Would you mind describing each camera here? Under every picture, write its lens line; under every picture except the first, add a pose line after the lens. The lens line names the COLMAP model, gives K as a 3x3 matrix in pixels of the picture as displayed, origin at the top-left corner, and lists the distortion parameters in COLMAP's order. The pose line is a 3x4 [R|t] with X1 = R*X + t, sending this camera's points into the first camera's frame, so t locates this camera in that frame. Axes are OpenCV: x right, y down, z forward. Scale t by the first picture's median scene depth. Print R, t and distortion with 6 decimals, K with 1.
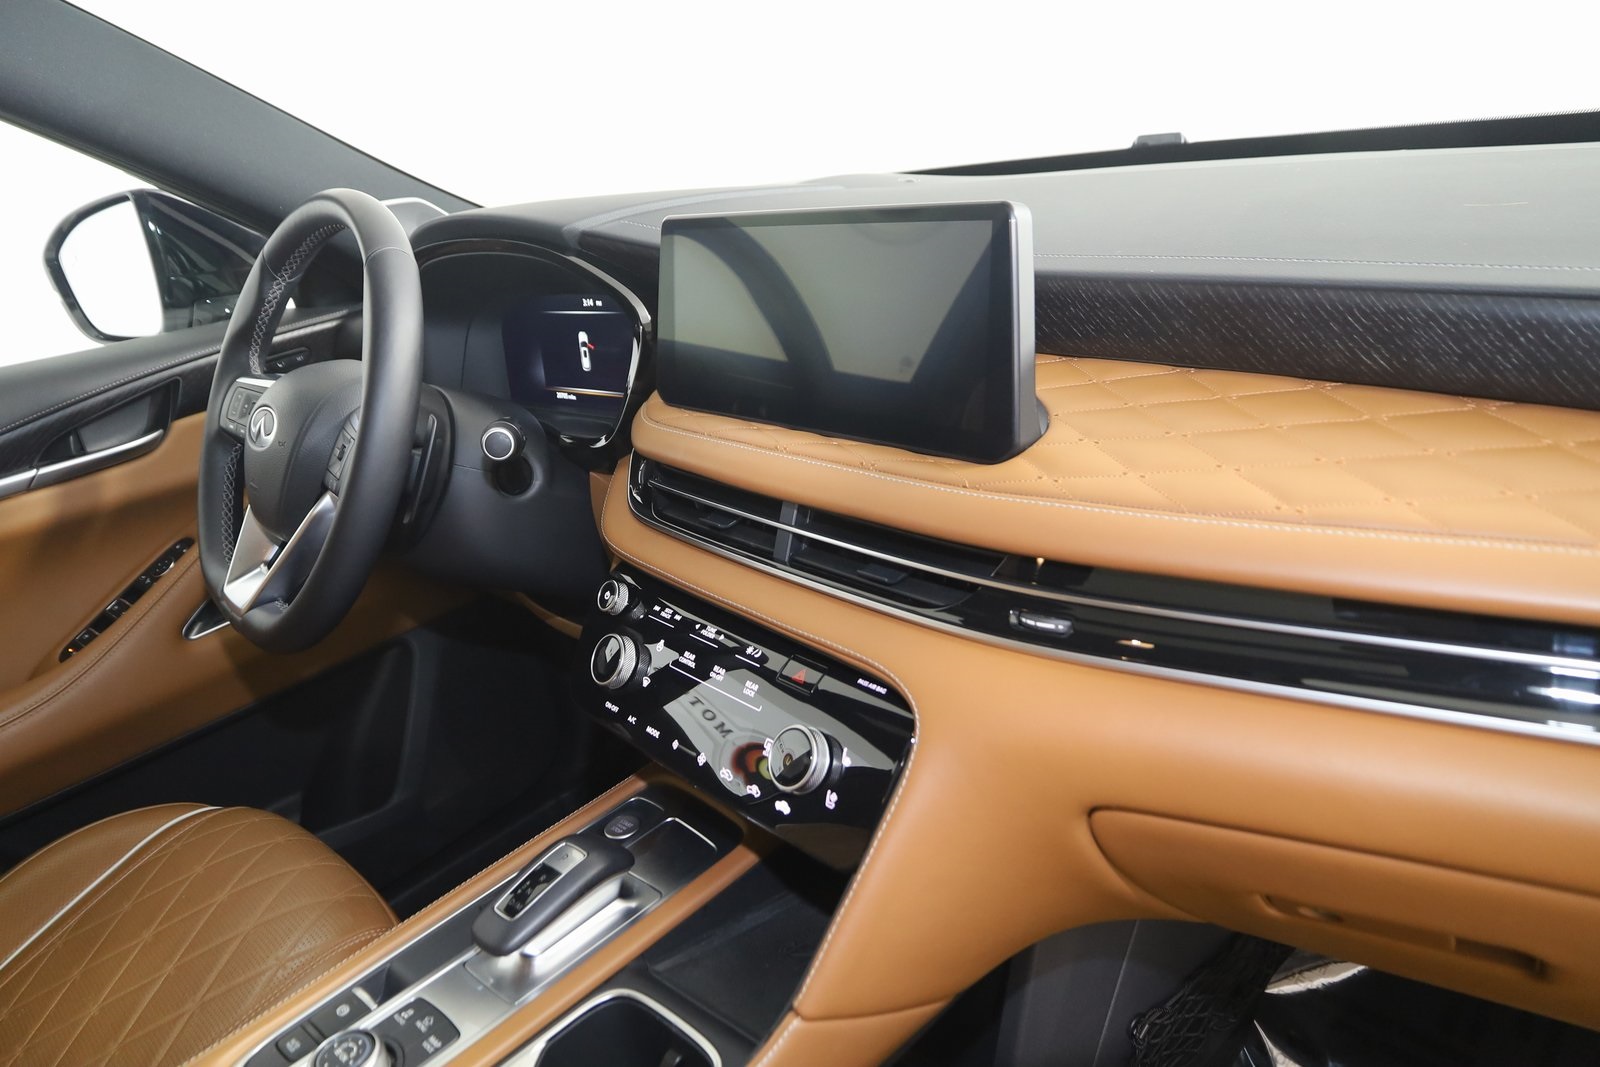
lens RADIAL K [[1102.3, 0, 817.1], [0, 1102.3, 532.5], [0, 0, 1]] dist [-0.114117, 0.072712]
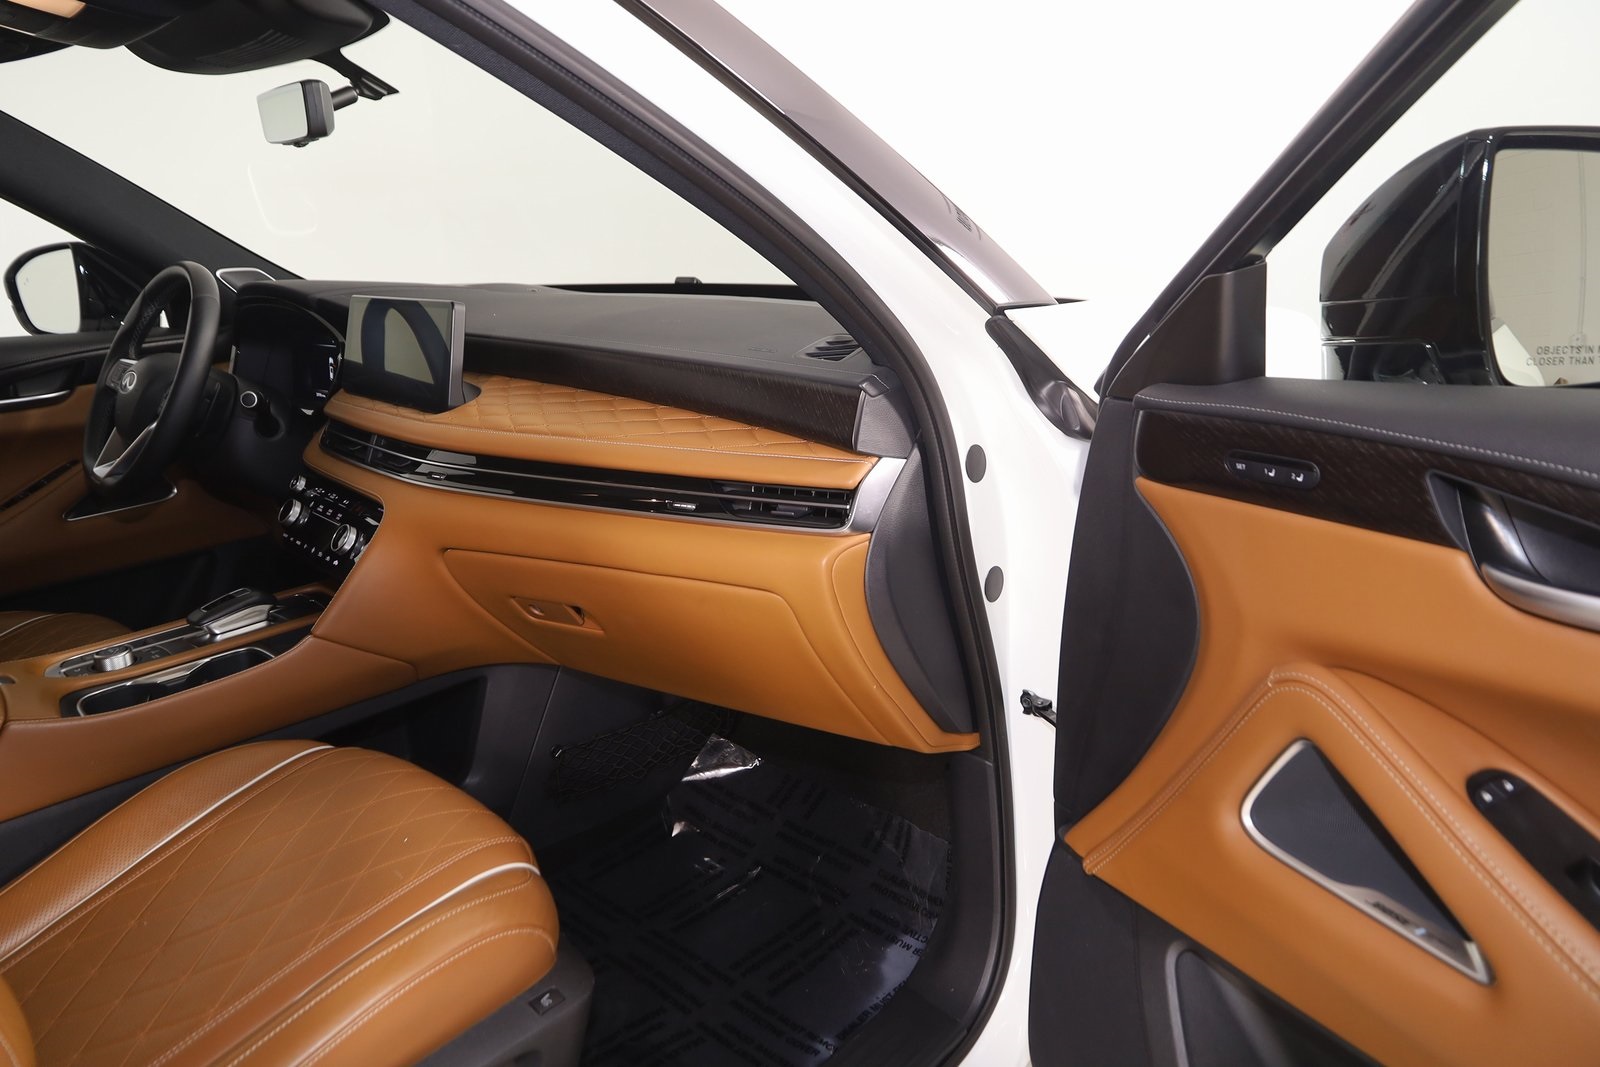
lens RADIAL K [[1102.3, 0, 806.5], [0, 1102.3, 529.7], [0, 0, 1]] dist [-0.114117, 0.072712]
pose [[0.992763, 0.098637, 0.068506, 0.515203], [-0.091596, 0.990836, -0.099265, 0.217073], [-0.077670, 0.092272, 0.992700, -0.840369]]
